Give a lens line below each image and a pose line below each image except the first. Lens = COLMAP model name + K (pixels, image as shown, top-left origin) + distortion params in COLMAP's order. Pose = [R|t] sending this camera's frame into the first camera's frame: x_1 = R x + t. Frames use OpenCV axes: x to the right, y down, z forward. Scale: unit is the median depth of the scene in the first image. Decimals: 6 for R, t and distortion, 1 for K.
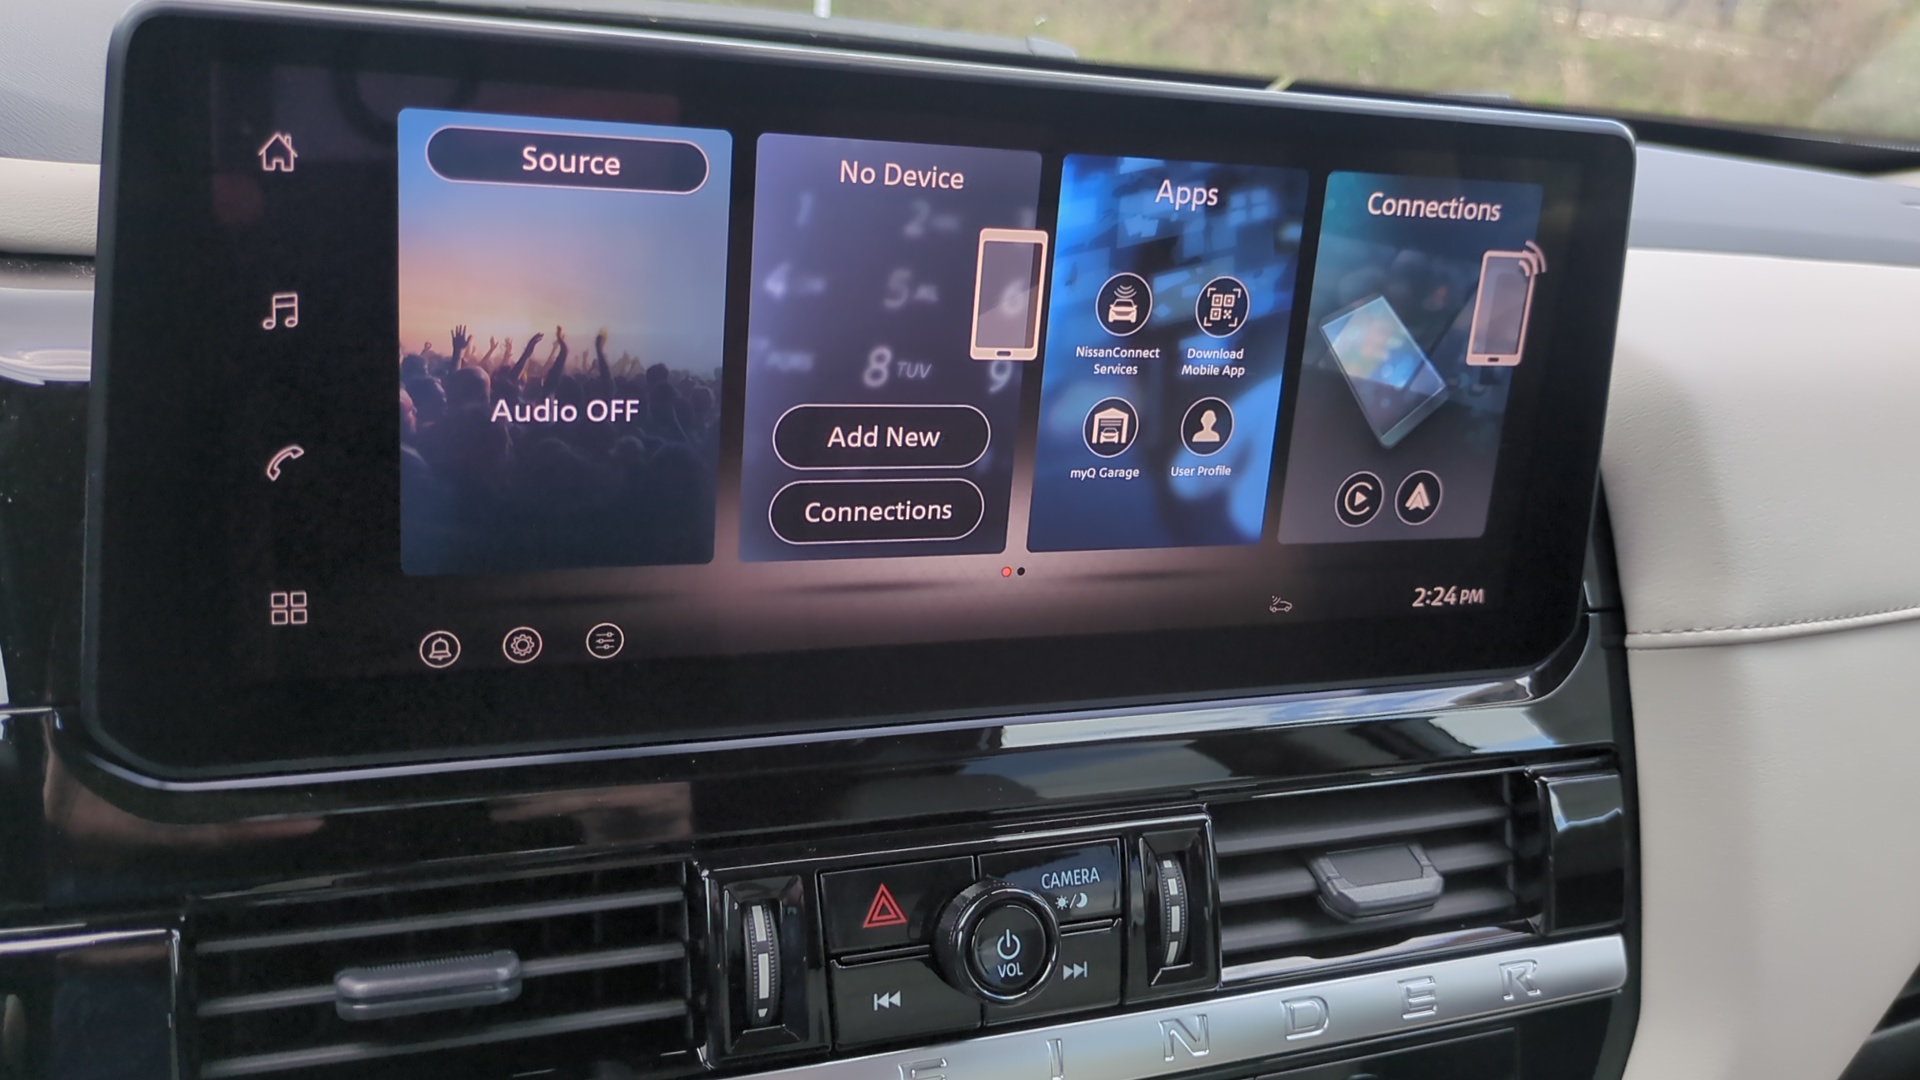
lens RADIAL K [[1613.7, 0, 960.0], [0, 1613.7, 540.0], [0, 0, 1]] dist [0.065519, -0.153905]
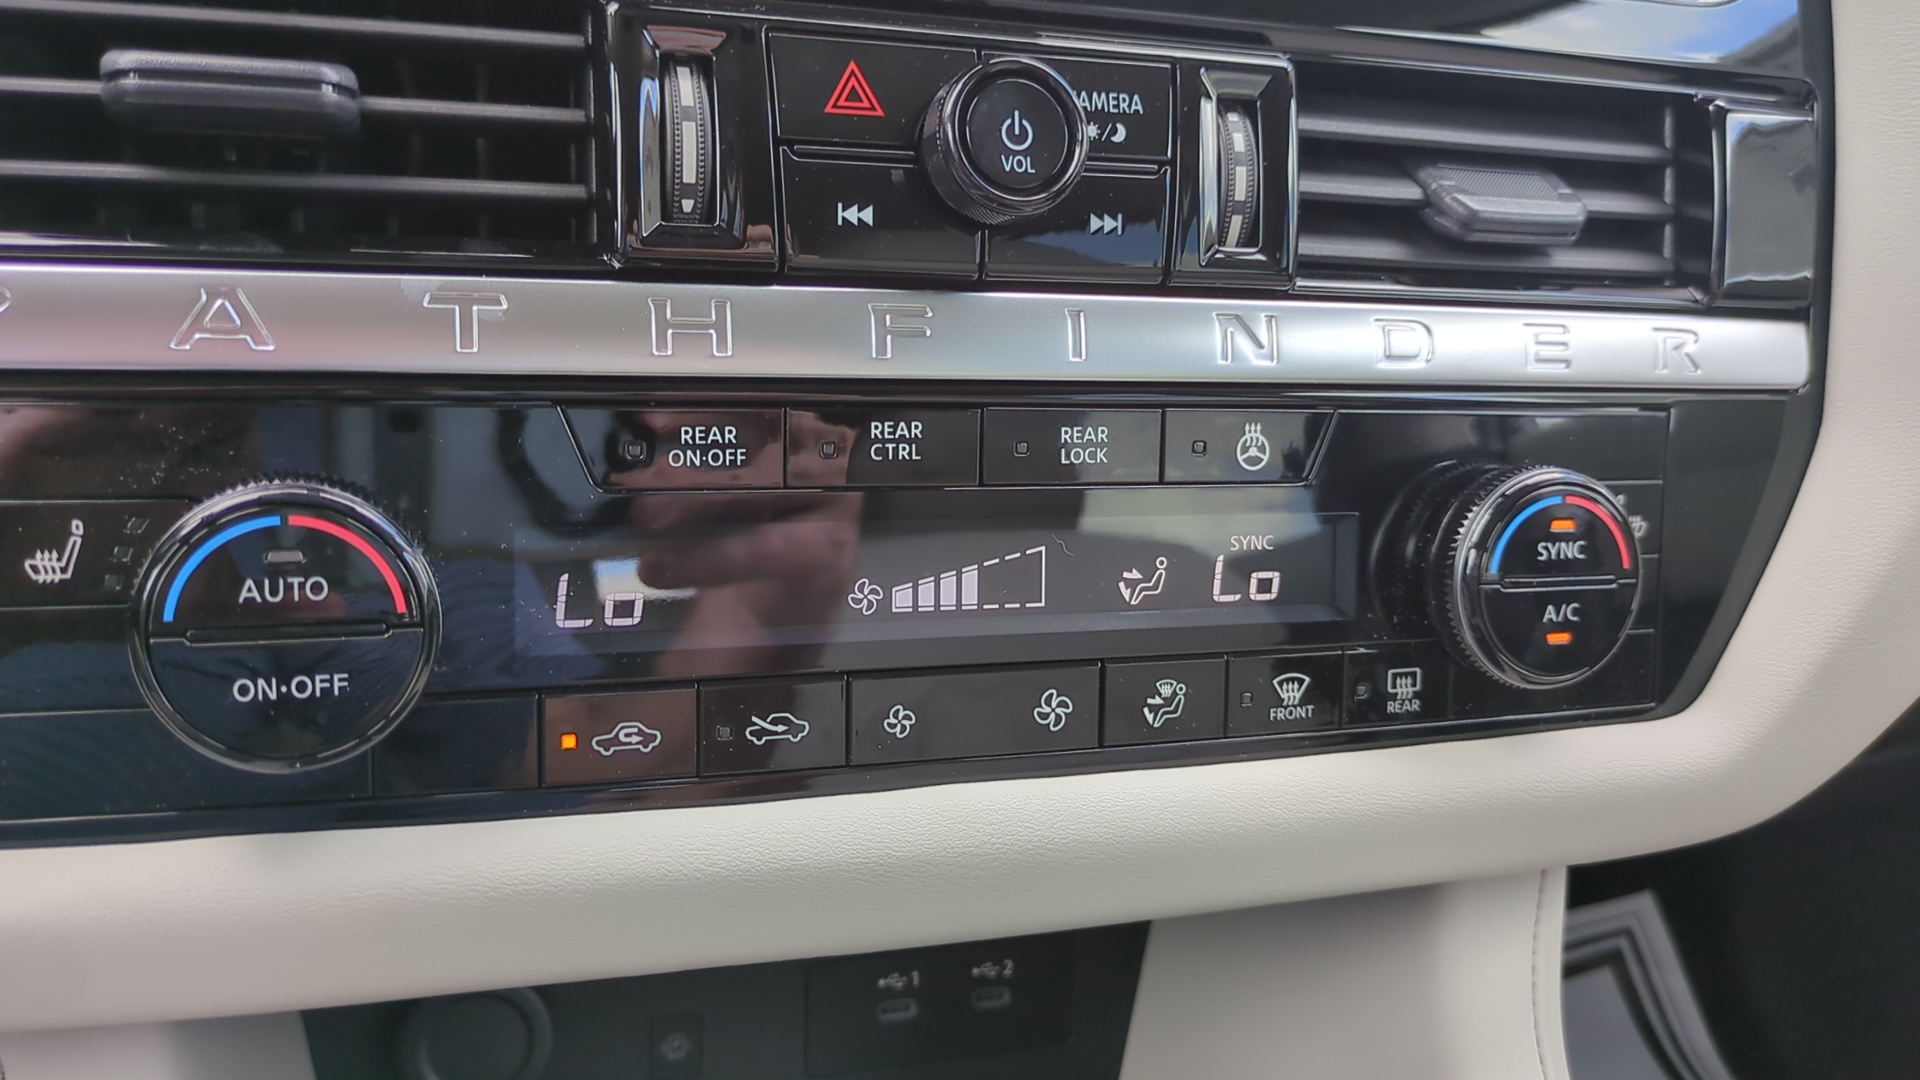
lens RADIAL K [[1613.7, 0, 960.0], [0, 1613.7, 540.0], [0, 0, 1]] dist [0.065519, -0.153905]
pose [[0.998791, 0.031644, -0.037627, 0.036534], [-0.029680, 0.998224, 0.051657, 0.386758], [0.039195, -0.050478, 0.997956, 0.232815]]
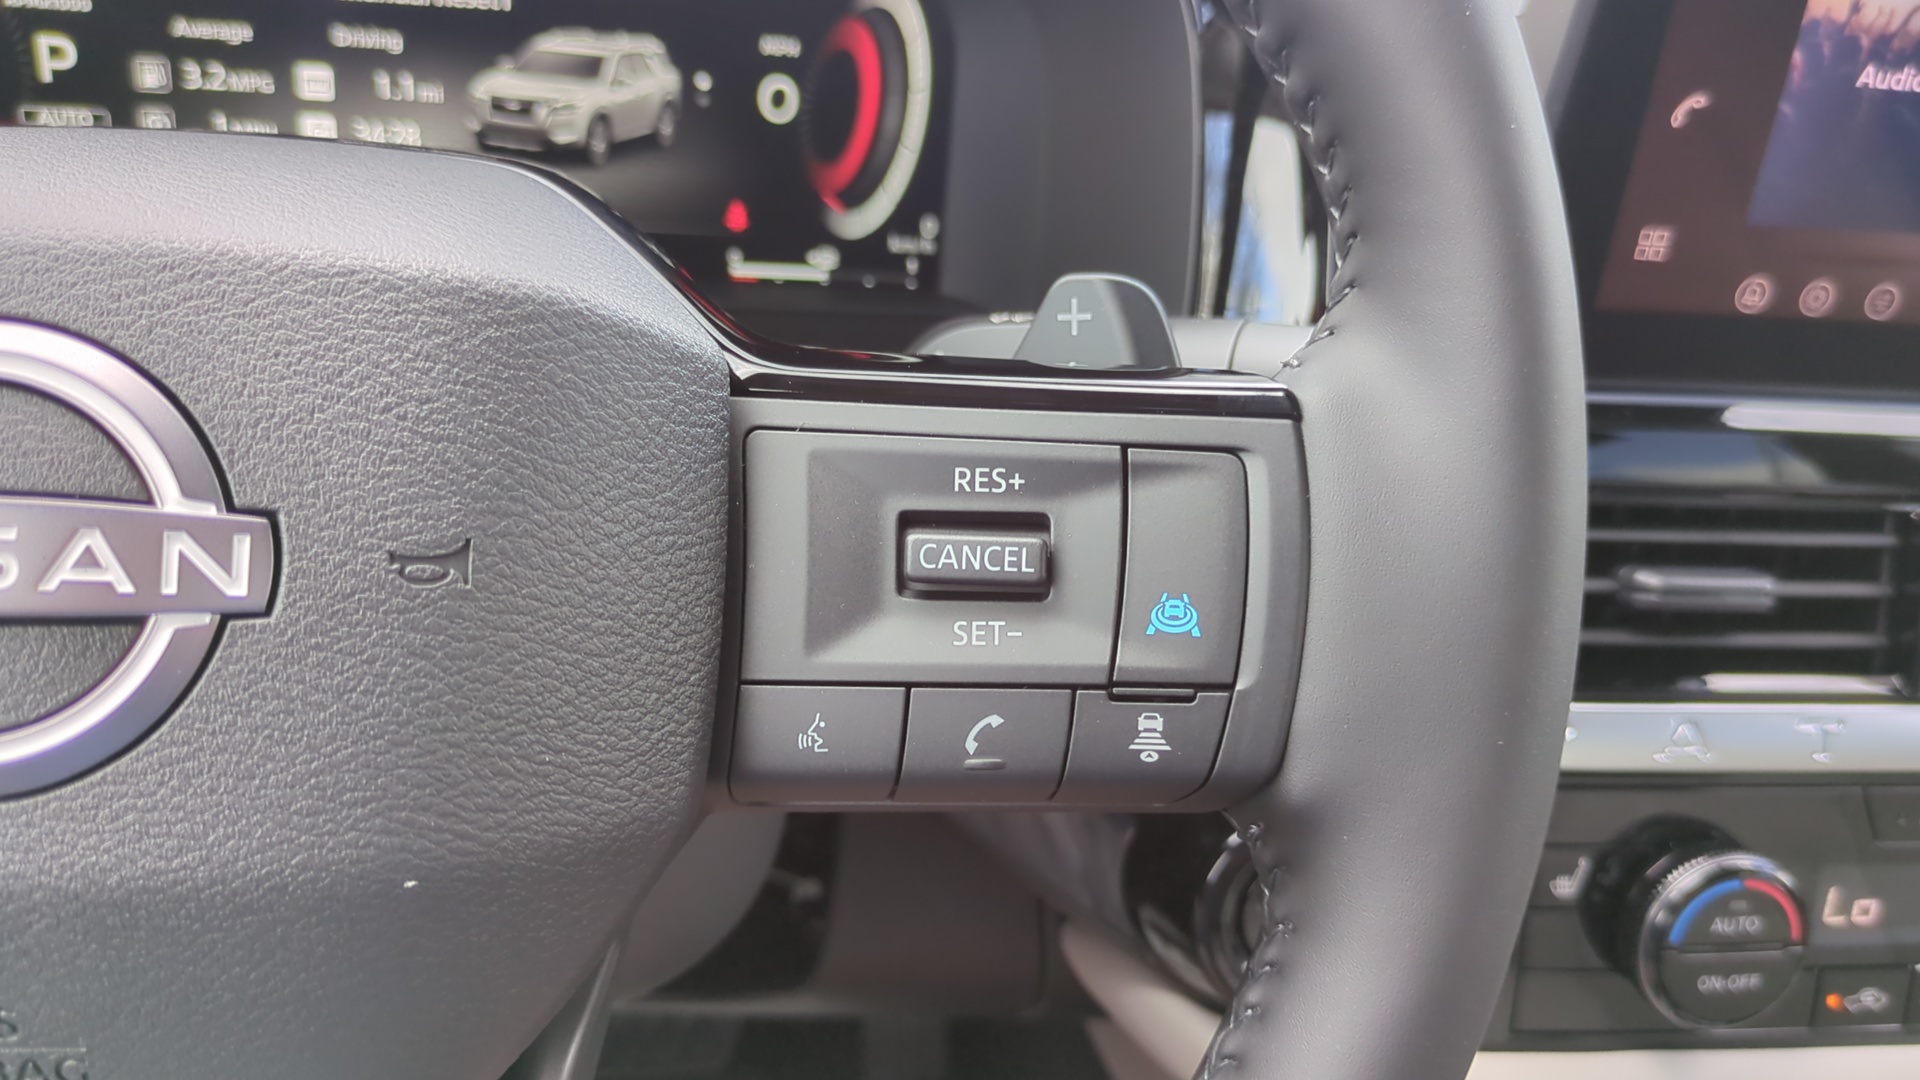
lens RADIAL K [[1657.0, 0, 936.7], [0, 1657.0, 543.8], [0, 0, 1]] dist [-0.037118, -0.005991]
pose [[0.969009, 0.109328, -0.221514, -0.531948], [-0.074317, 0.984208, 0.160657, 0.086805], [0.235580, -0.139216, 0.961832, -0.212019]]
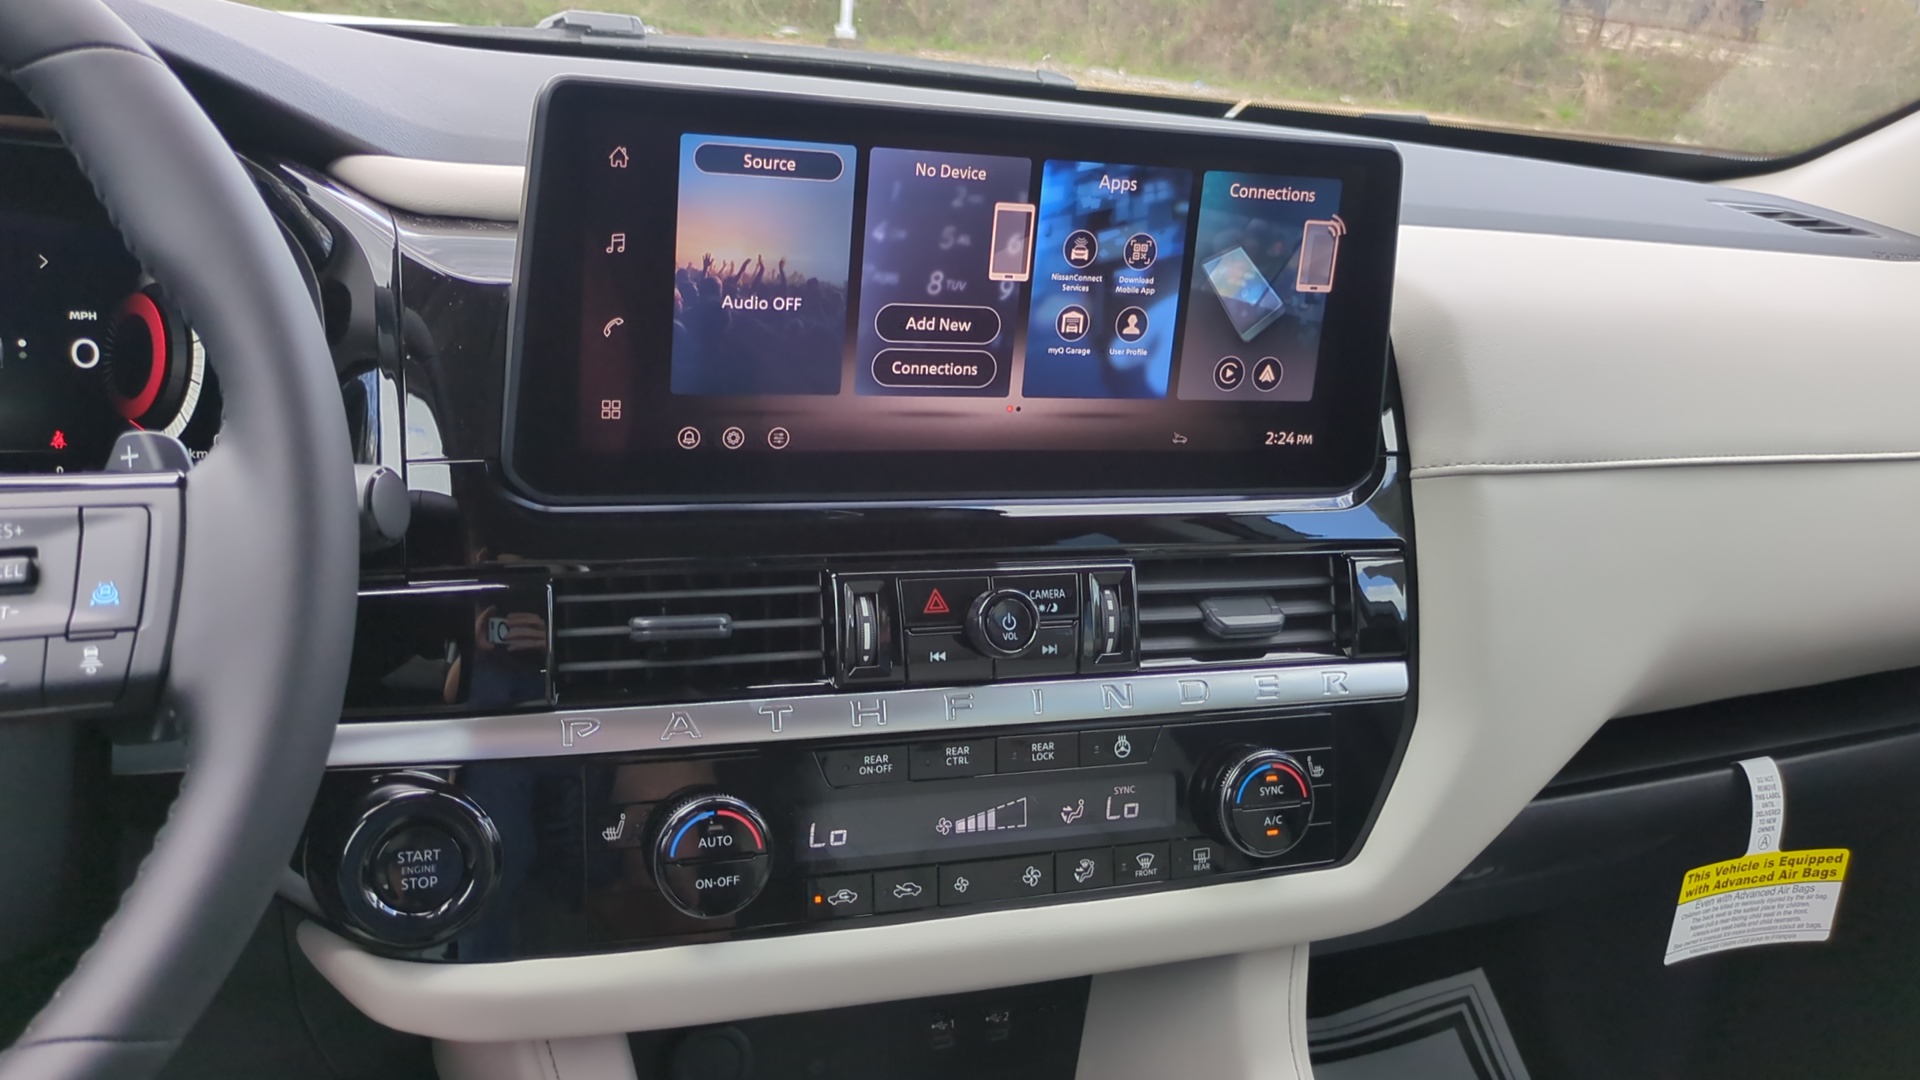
lens RADIAL K [[1632.5, 0, 960.0], [0, 1632.5, 540.0], [0, 0, 1]] dist [0.084123, -0.208423]
pose [[0.999884, 0.006522, -0.013733, 0.001077], [-0.006626, 0.999949, -0.007608, 0.170323], [0.013682, 0.007698, 0.999877, -0.701796]]
